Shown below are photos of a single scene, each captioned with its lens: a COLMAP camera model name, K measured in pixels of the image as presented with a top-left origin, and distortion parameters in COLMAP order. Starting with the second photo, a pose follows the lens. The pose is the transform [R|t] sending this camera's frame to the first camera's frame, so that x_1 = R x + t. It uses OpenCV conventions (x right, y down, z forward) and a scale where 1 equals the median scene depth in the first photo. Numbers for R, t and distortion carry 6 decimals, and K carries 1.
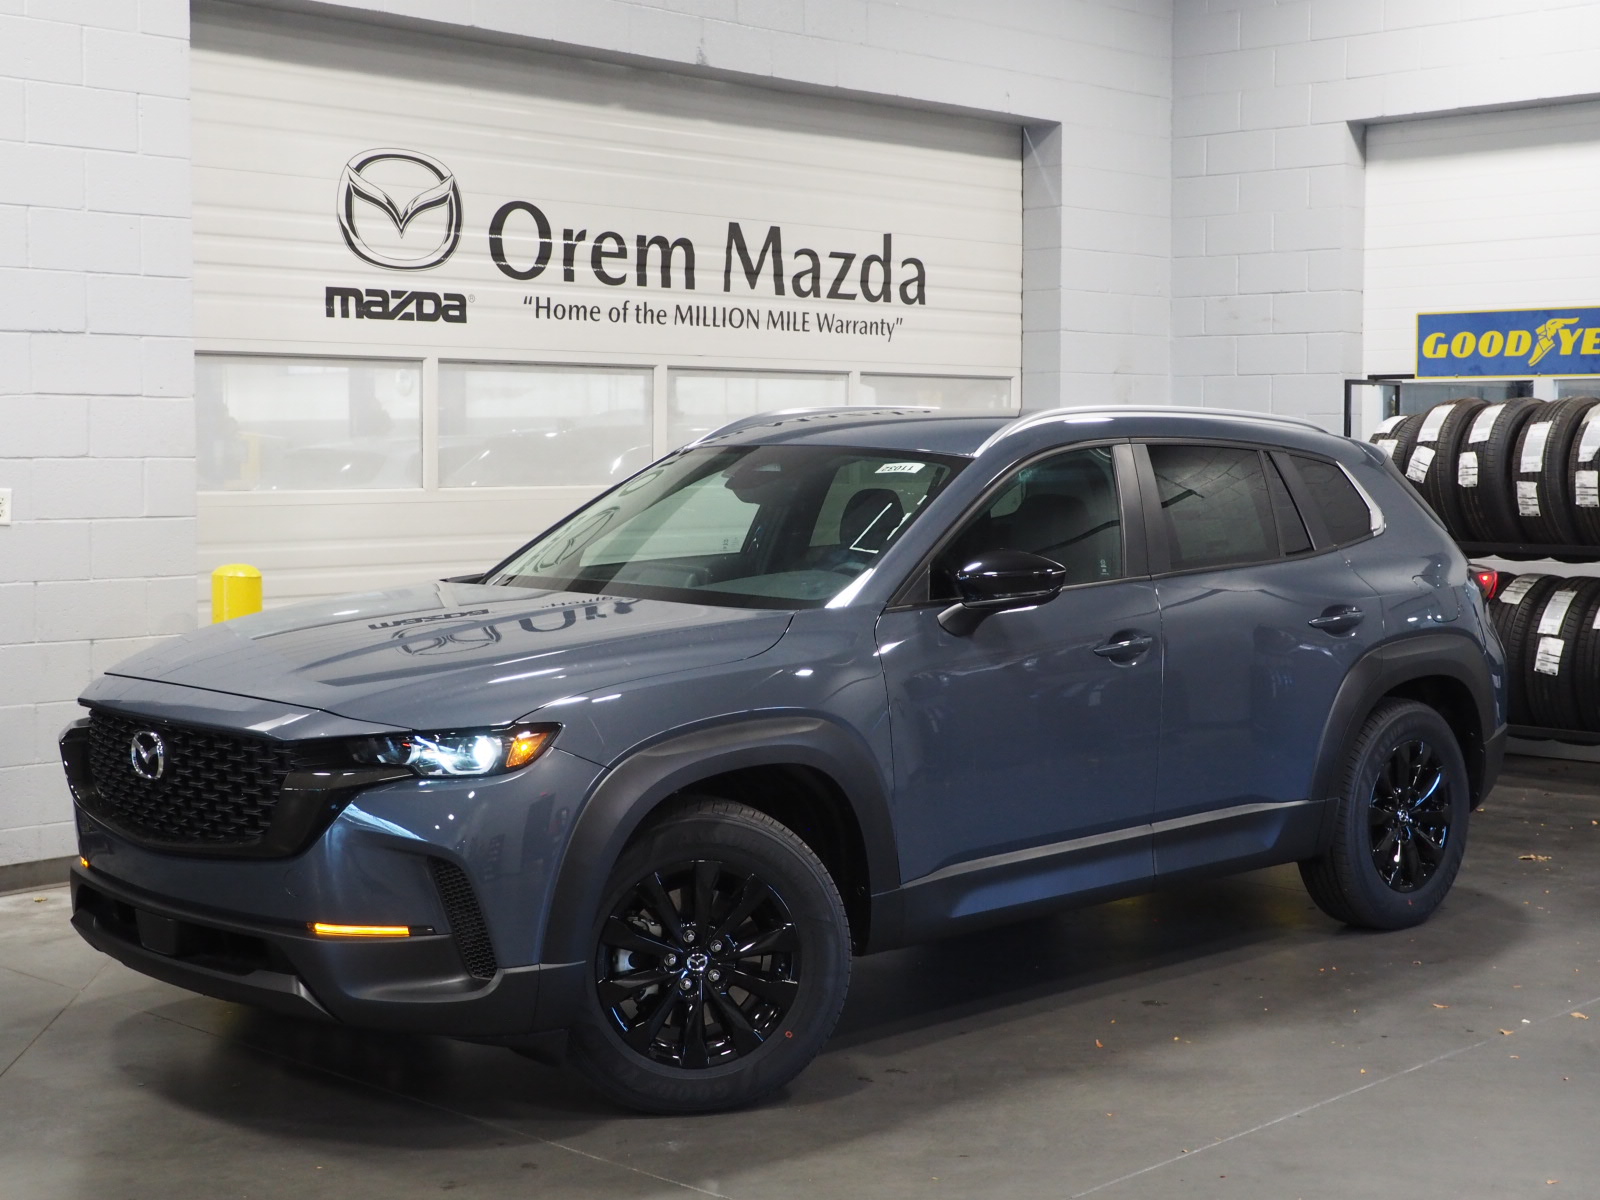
lens RADIAL K [[2341.9, 0, 799.1], [0, 2341.9, 596.2], [0, 0, 1]] dist [0.023696, 0.000000]
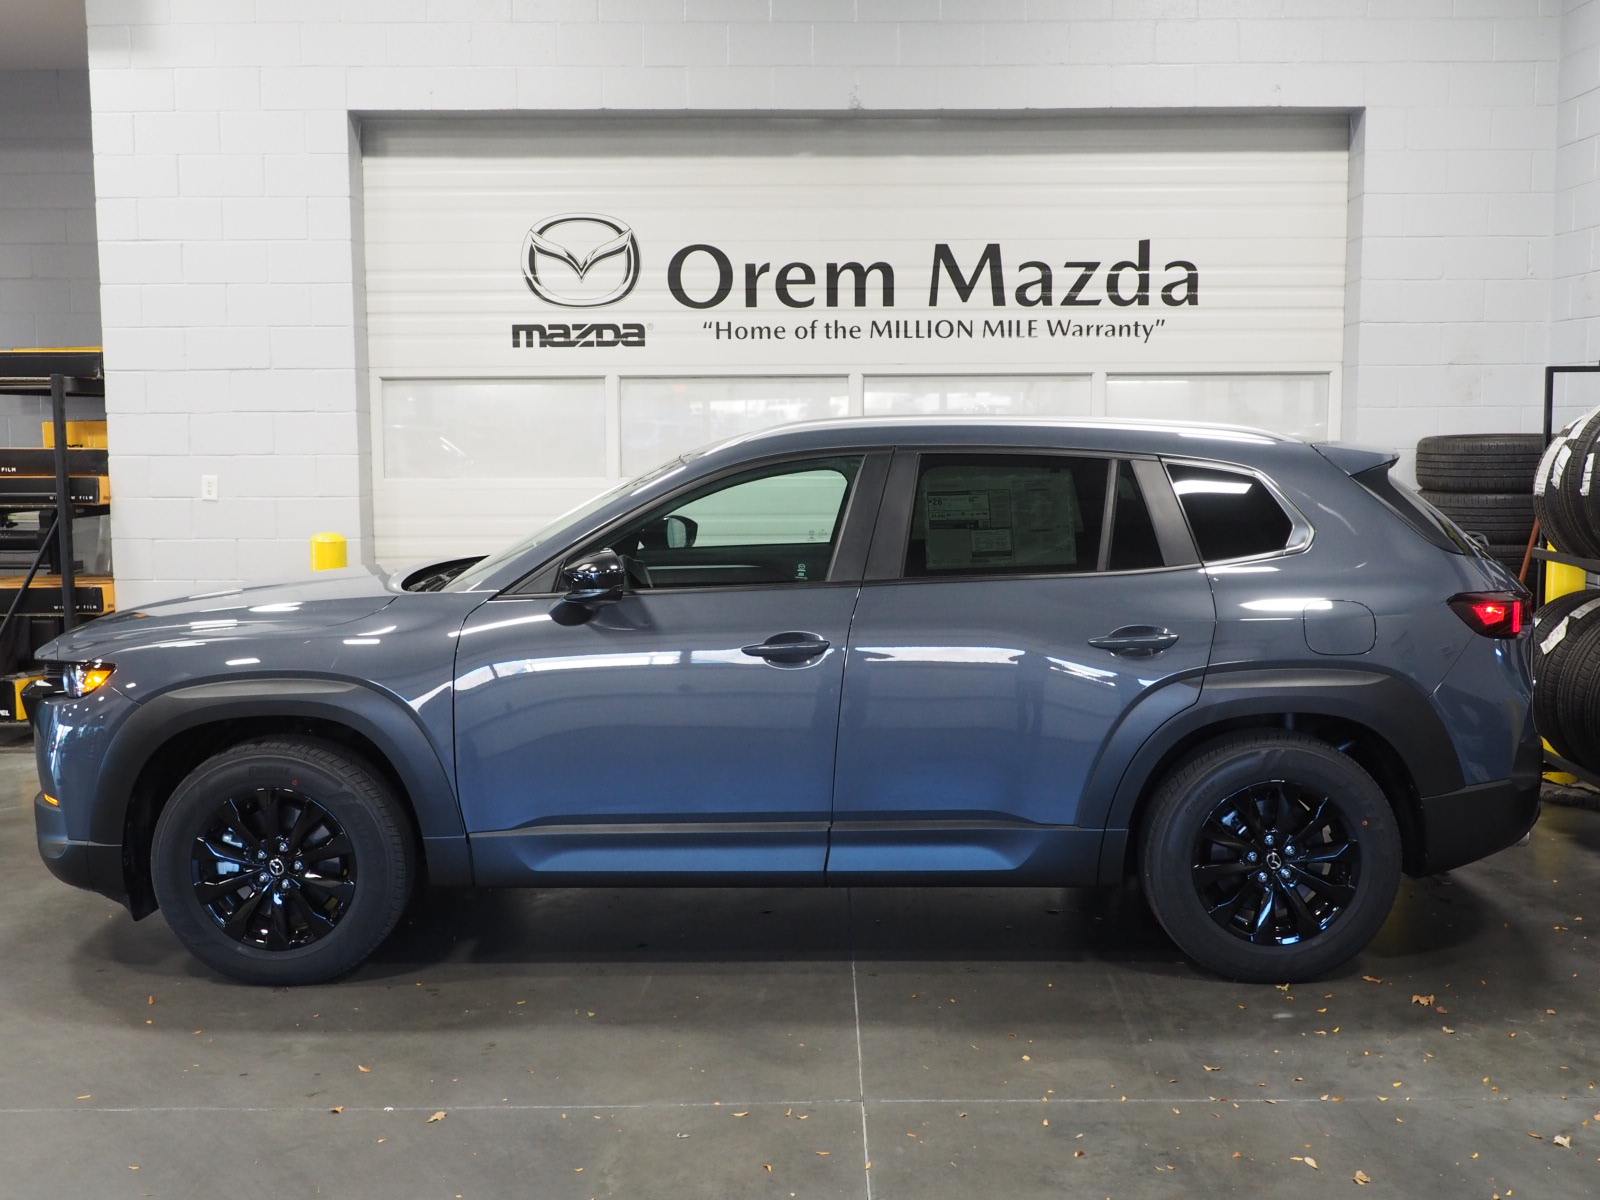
lens RADIAL K [[1723.6, 0, 801.6], [0, 1723.6, 603.9], [0, 0, 1]] dist [0.004819, 0.000000]
pose [[0.702292, 0.067731, -0.708660, 0.544526], [-0.040487, 0.997653, 0.055229, -0.031232], [0.710737, -0.010095, 0.703385, 0.383026]]
